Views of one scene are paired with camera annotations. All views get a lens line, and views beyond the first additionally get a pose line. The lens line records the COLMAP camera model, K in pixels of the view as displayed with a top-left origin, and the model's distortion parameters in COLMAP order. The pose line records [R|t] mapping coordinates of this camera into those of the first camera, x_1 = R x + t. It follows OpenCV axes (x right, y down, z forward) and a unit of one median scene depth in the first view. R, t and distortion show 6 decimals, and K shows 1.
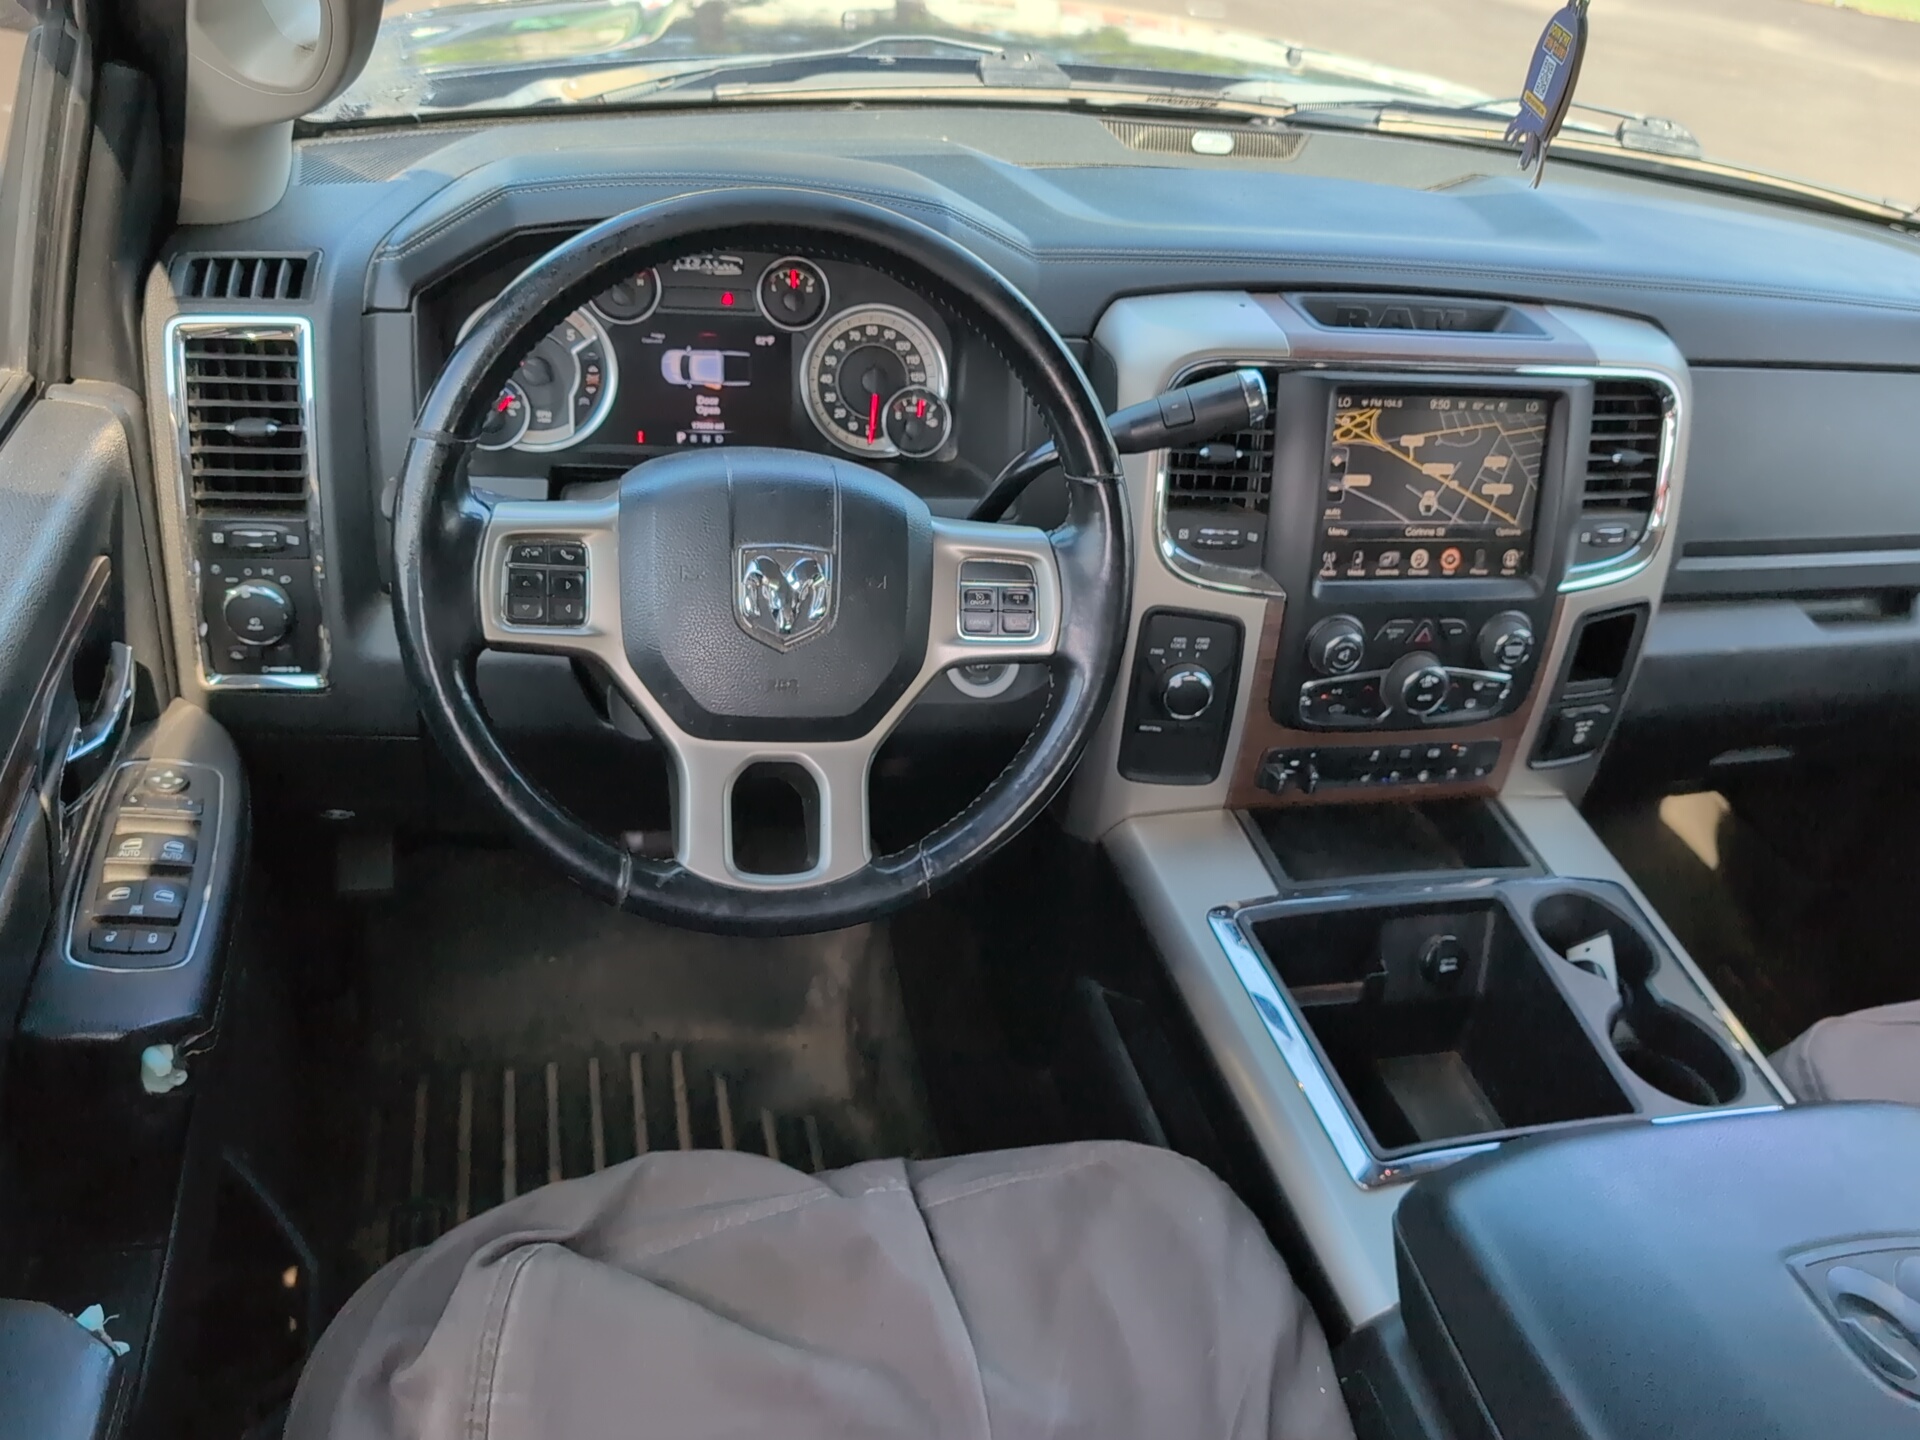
lens RADIAL K [[1568.4, 0, 946.9], [0, 1568.4, 735.4], [0, 0, 1]] dist [0.012079, -0.057185]
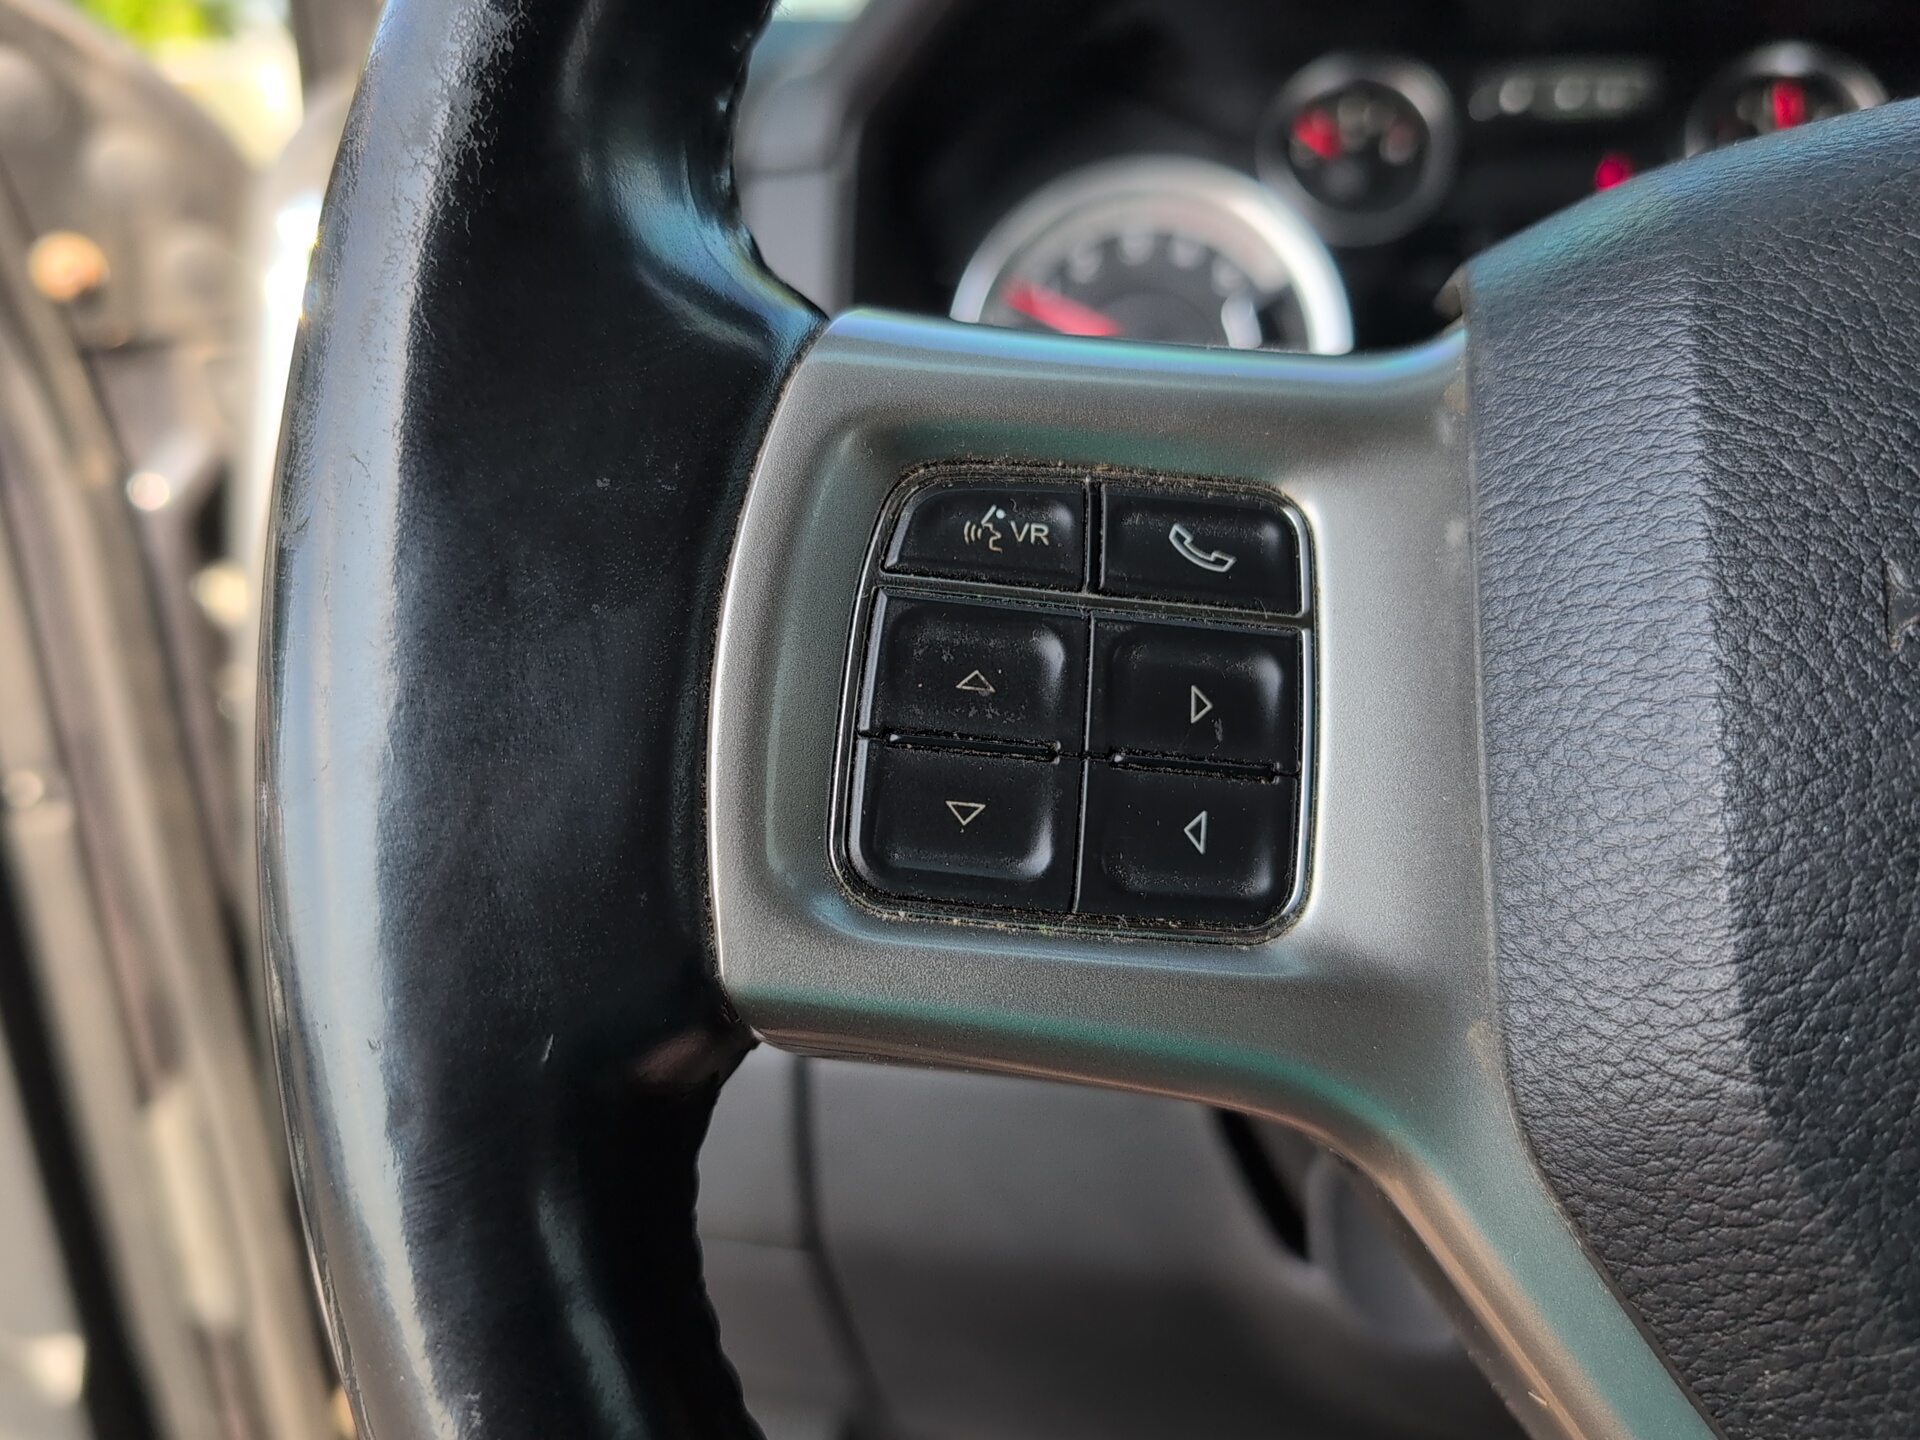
lens RADIAL K [[1568.4, 0, 974.7], [0, 1568.4, 704.9], [0, 0, 1]] dist [0.012079, -0.057185]
pose [[0.928254, -0.031786, -0.370587, -0.144494], [-0.063739, 0.968010, -0.242682, -0.036237], [0.366446, 0.248892, 0.896532, 0.602832]]
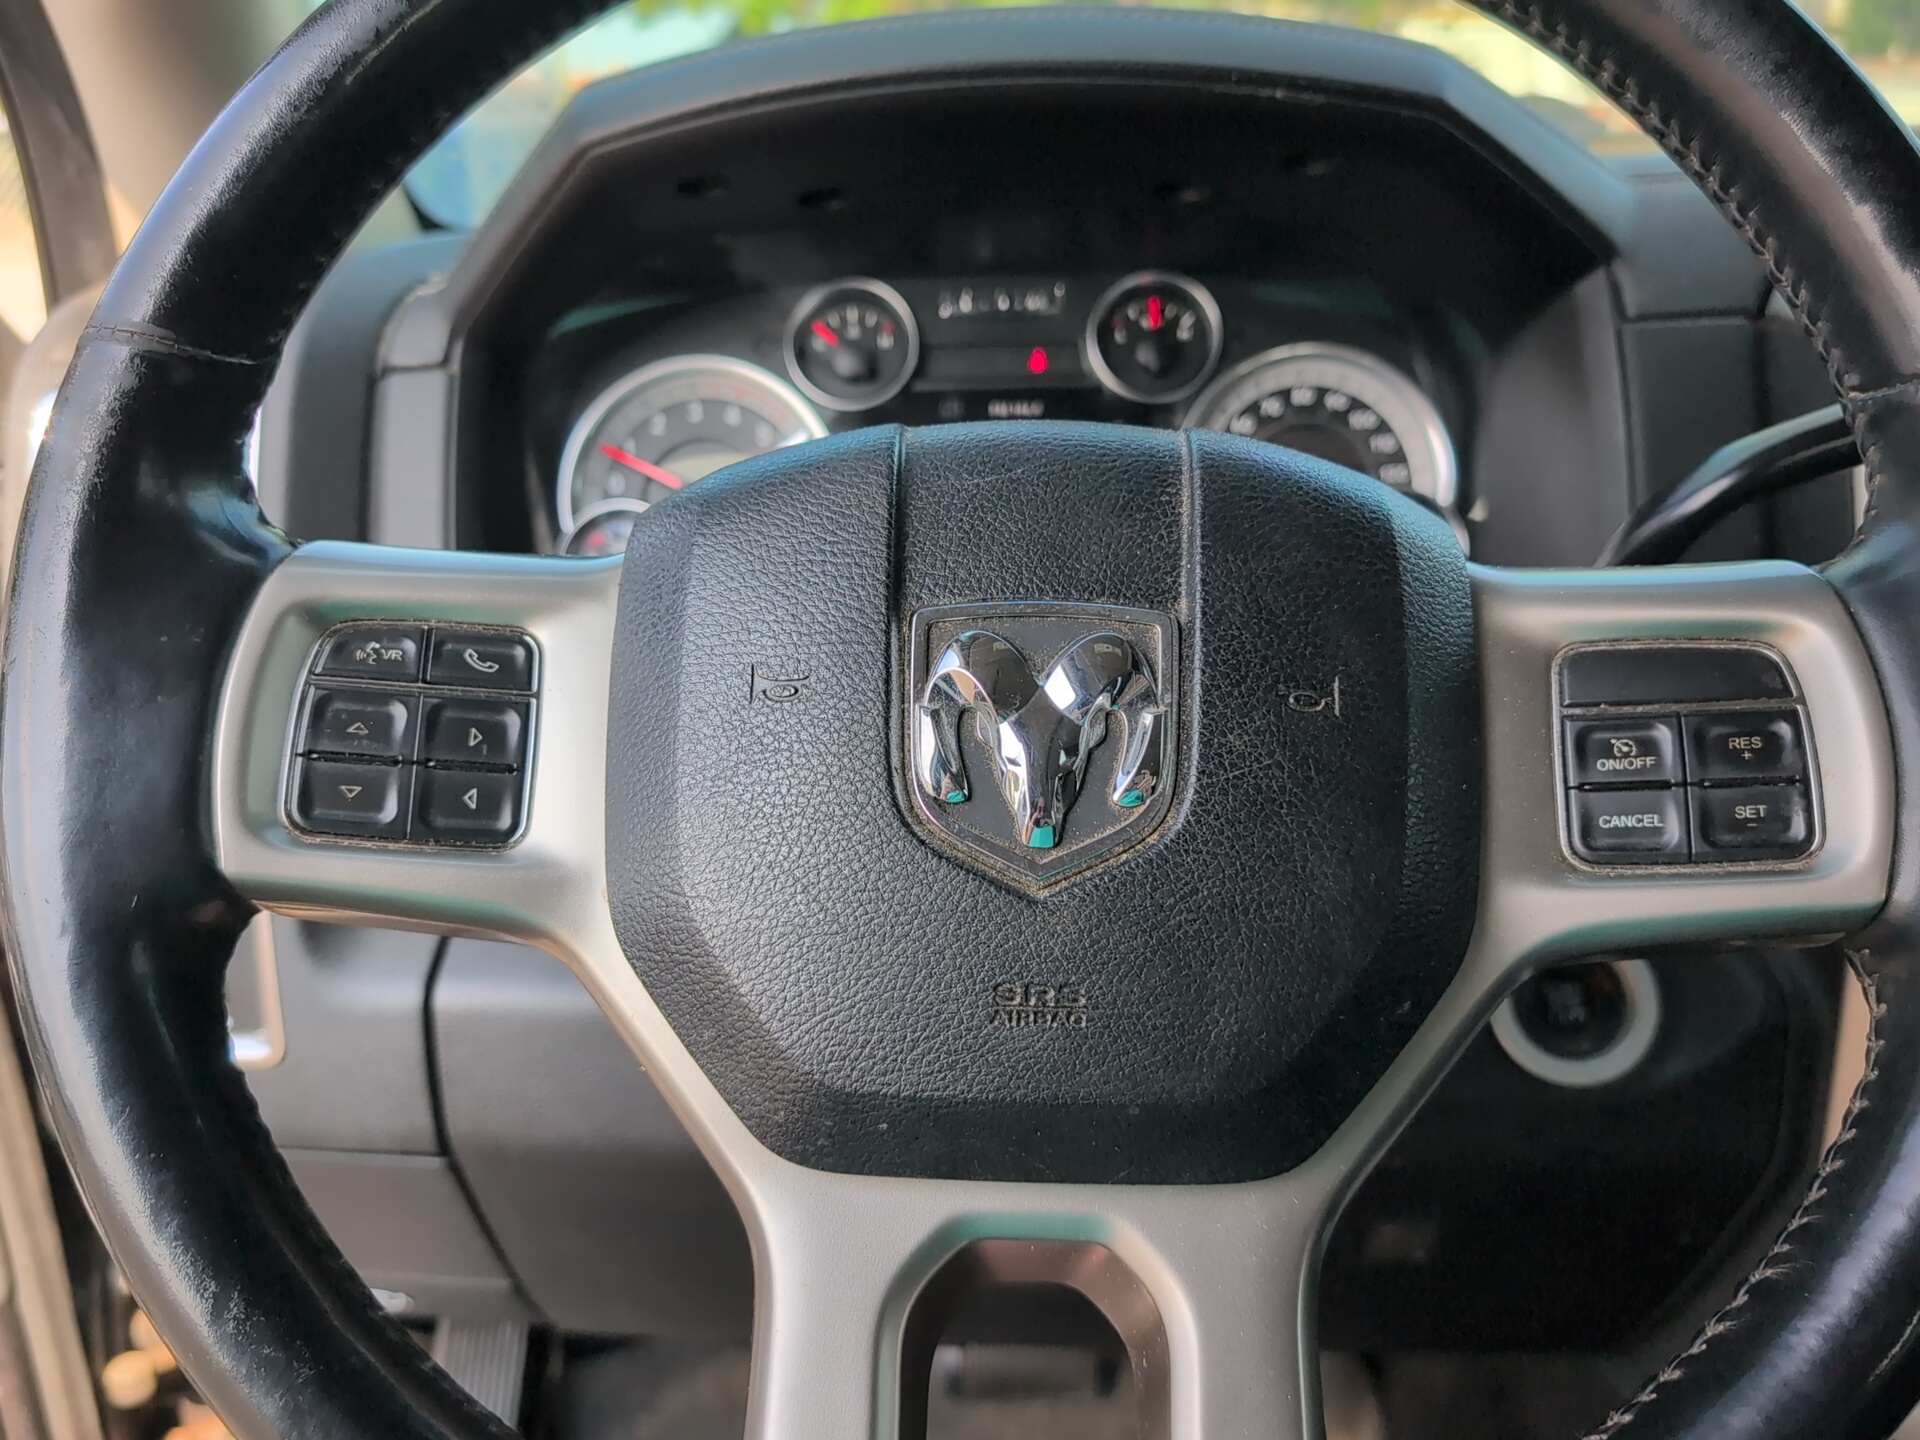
lens RADIAL K [[1568.4, 0, 962.4], [0, 1568.4, 720.8], [0, 0, 1]] dist [0.012079, -0.057185]
pose [[0.959339, -0.062014, -0.275360, -0.018086], [-0.015709, 0.962323, -0.271456, 0.000758], [0.281819, 0.264744, 0.922219, 0.499120]]
